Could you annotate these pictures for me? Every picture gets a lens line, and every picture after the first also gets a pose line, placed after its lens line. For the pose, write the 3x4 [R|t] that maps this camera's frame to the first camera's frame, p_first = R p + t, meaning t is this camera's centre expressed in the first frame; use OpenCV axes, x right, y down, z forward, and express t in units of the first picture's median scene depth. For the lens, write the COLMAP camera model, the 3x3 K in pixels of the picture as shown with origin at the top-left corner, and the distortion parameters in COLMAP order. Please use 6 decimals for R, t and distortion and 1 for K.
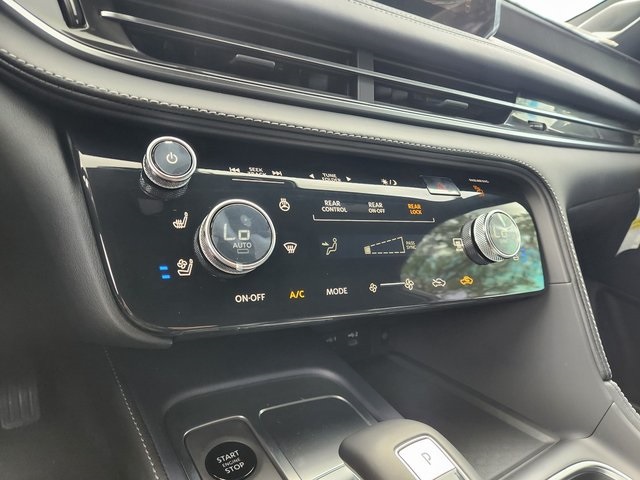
lens RADIAL K [[457.1, 0, 317.9], [0, 457.1, 241.6], [0, 0, 1]] dist [0.052252, -0.054314]
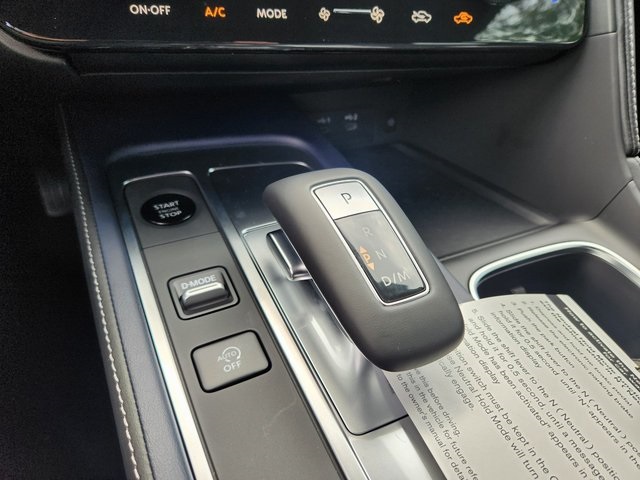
lens RADIAL K [[457.1, 0, 318.0], [0, 457.1, 243.8], [0, 0, 1]] dist [0.052252, -0.054314]
pose [[0.988483, 0.051940, -0.142138, 0.232832], [0.001237, 0.936450, 0.350799, 0.183842], [0.151325, -0.346934, 0.925601, 0.117387]]
